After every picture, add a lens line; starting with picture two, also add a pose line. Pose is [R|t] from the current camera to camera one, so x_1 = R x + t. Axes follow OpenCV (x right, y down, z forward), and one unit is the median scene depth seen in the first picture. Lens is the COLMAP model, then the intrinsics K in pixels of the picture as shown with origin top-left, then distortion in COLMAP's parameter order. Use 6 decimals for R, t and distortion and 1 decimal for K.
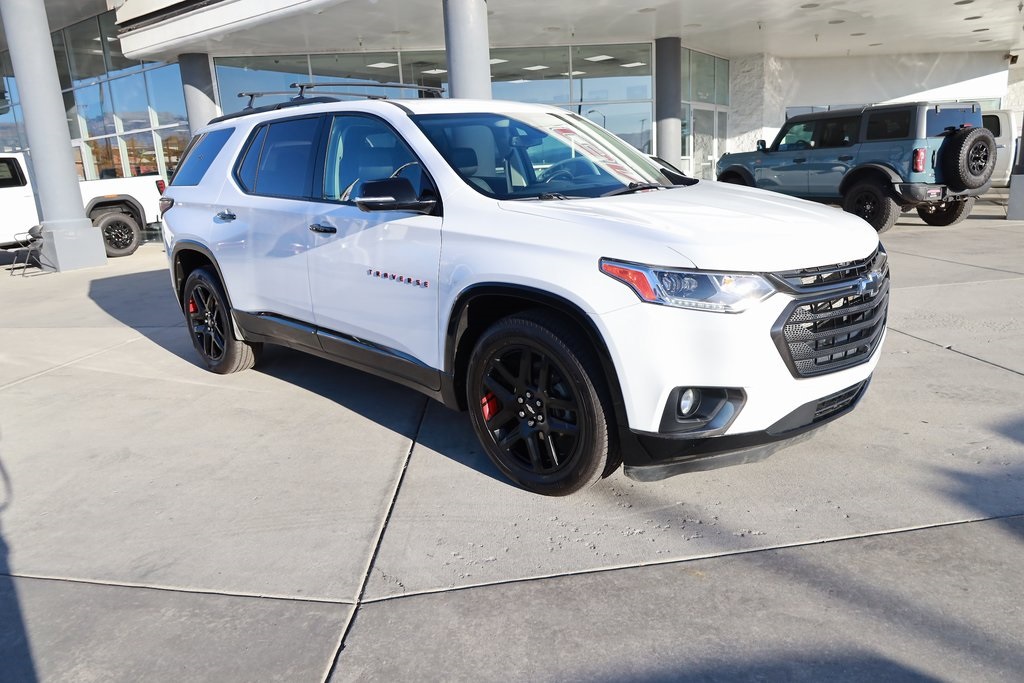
lens RADIAL K [[702.8, 0, 475.3], [0, 702.8, 341.7], [0, 0, 1]] dist [-0.009723, -0.002398]
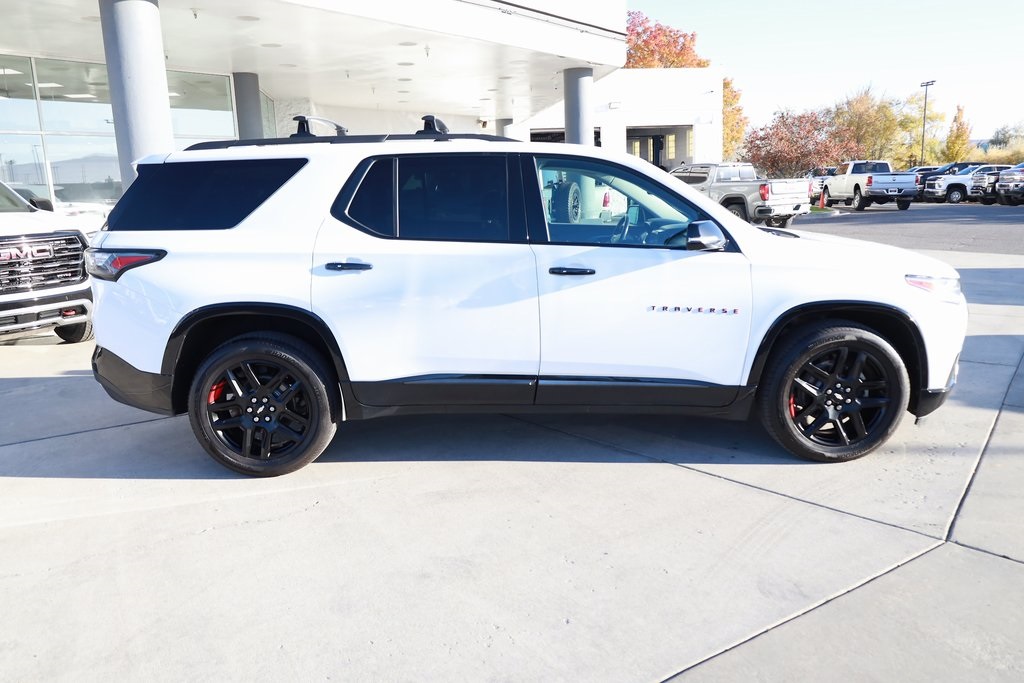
lens RADIAL K [[782.7, 0, 512.0], [0, 782.7, 341.5], [0, 0, 1]] dist [-0.024001, 0.004044]
pose [[0.708276, -0.104429, 0.698169, -0.893969], [0.158496, 0.987272, -0.013119, -0.053850], [-0.687913, 0.119949, 0.715813, 0.248672]]
